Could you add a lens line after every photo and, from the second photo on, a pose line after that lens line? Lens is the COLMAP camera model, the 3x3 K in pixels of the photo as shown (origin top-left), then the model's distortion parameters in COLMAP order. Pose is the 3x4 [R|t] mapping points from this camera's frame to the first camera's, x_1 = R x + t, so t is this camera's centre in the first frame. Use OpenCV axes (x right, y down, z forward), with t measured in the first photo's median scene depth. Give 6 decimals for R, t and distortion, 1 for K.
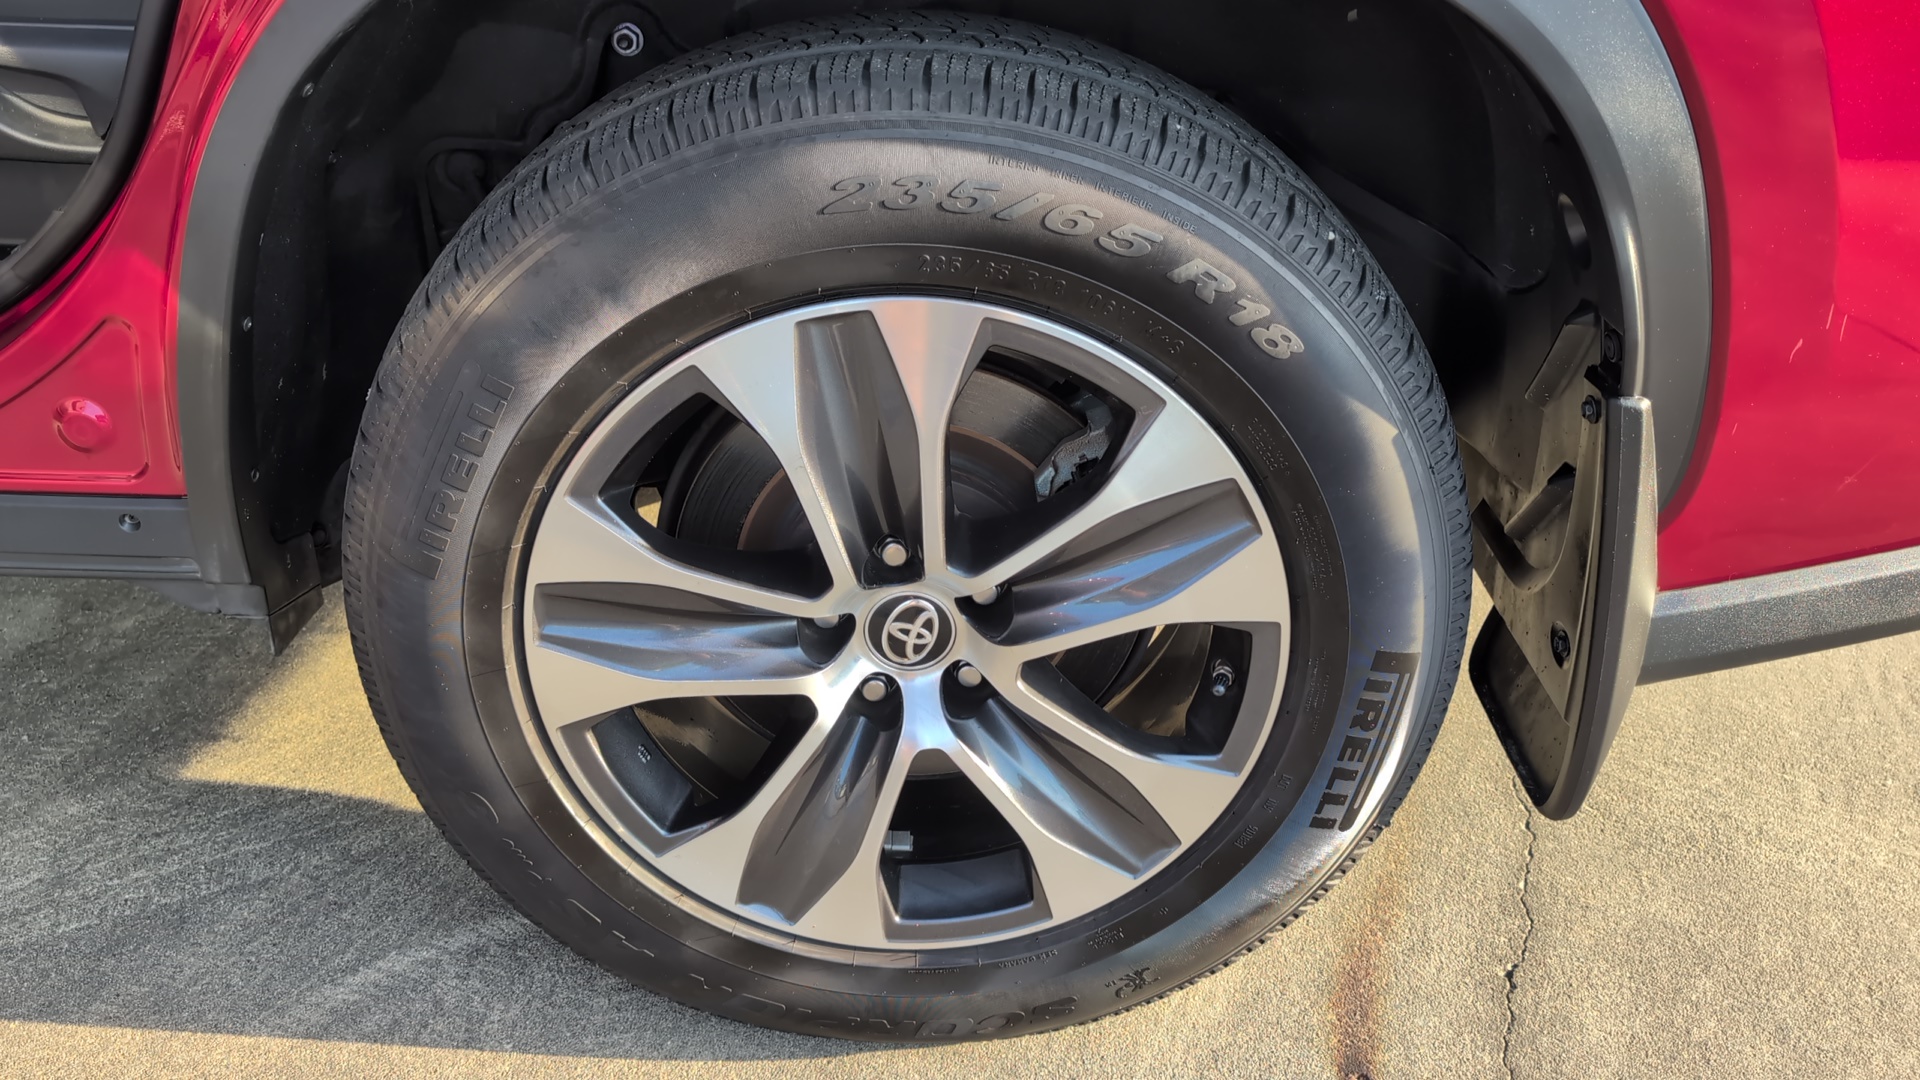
lens RADIAL K [[1659.6, 0, 981.3], [0, 1659.6, 537.3], [0, 0, 1]] dist [0.013445, -0.013313]
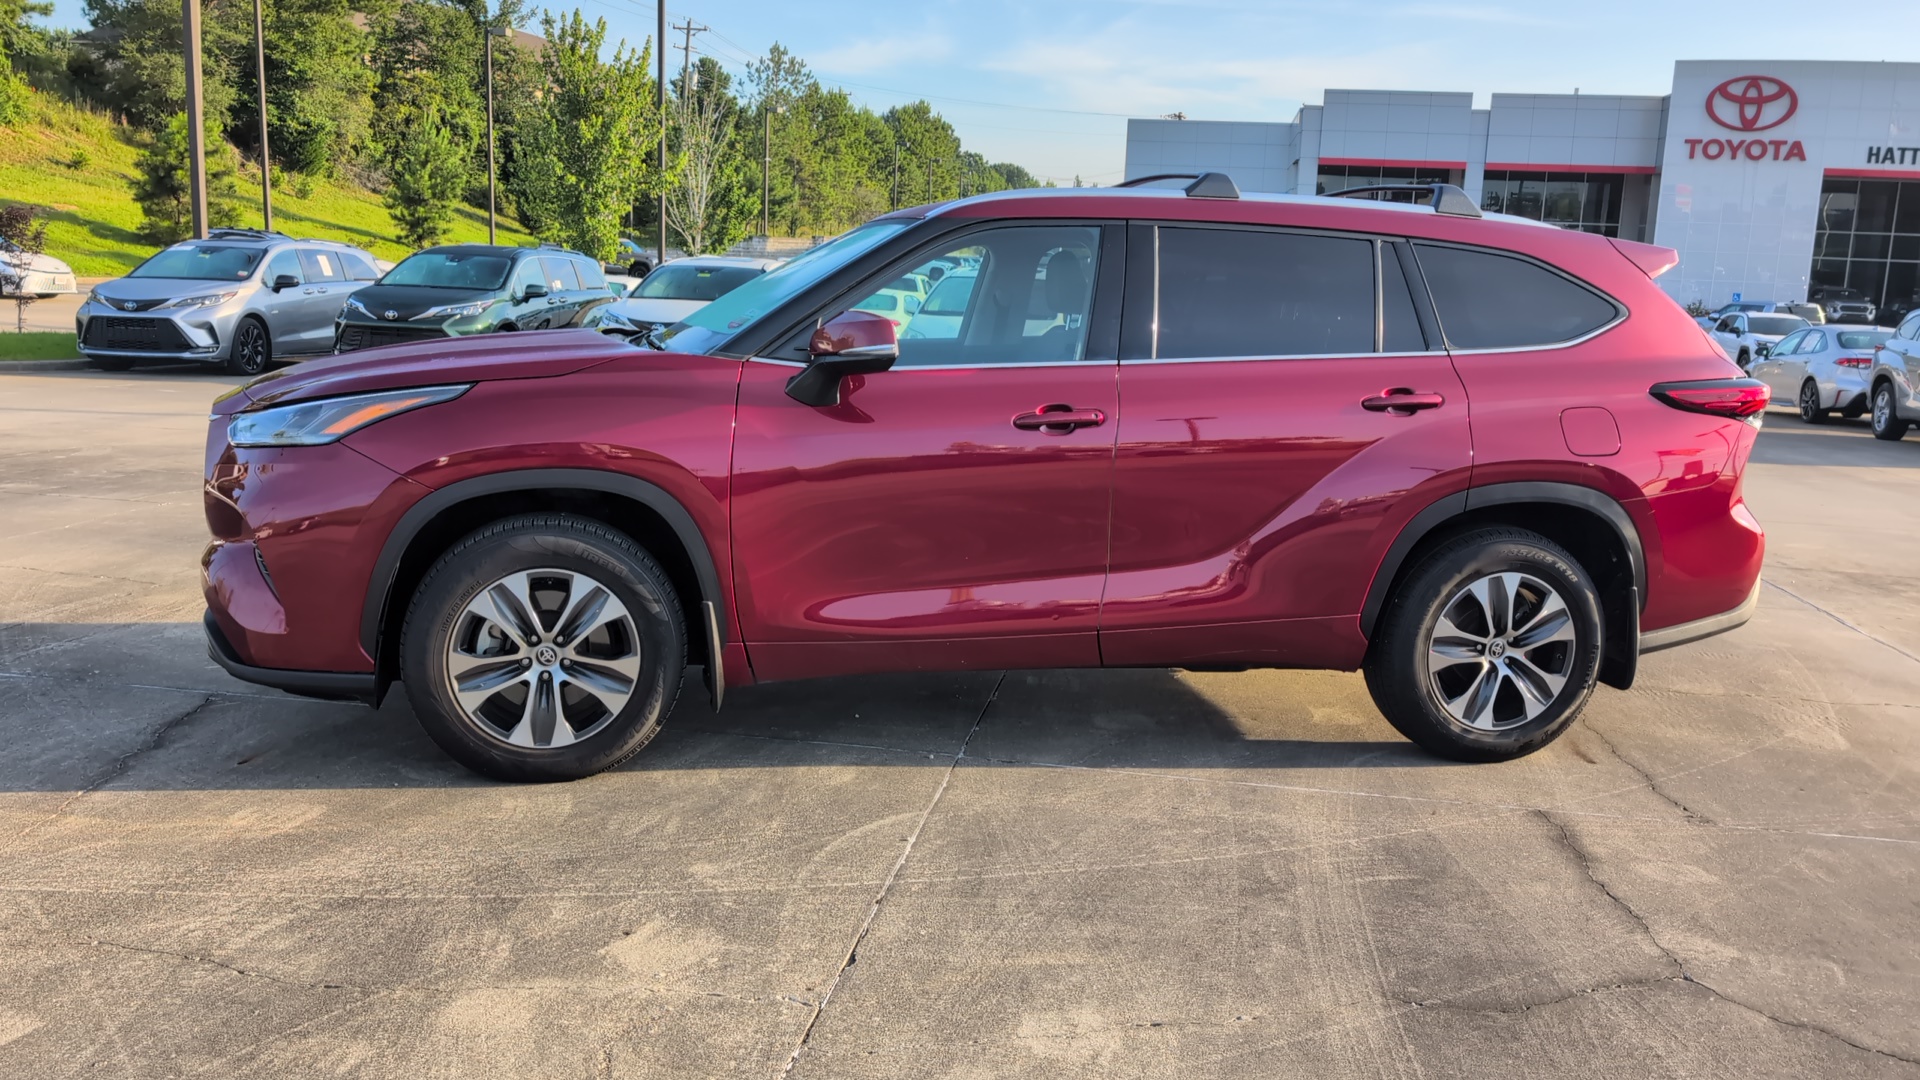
lens RADIAL K [[1653.1, 0, 960.0], [0, 1653.1, 540.0], [0, 0, 1]] dist [0.024221, -0.003857]
pose [[0.977512, -0.030560, 0.208654, -2.546410], [0.098186, 0.941608, -0.322079, 1.148393], [-0.186628, 0.335323, 0.923433, -3.202162]]
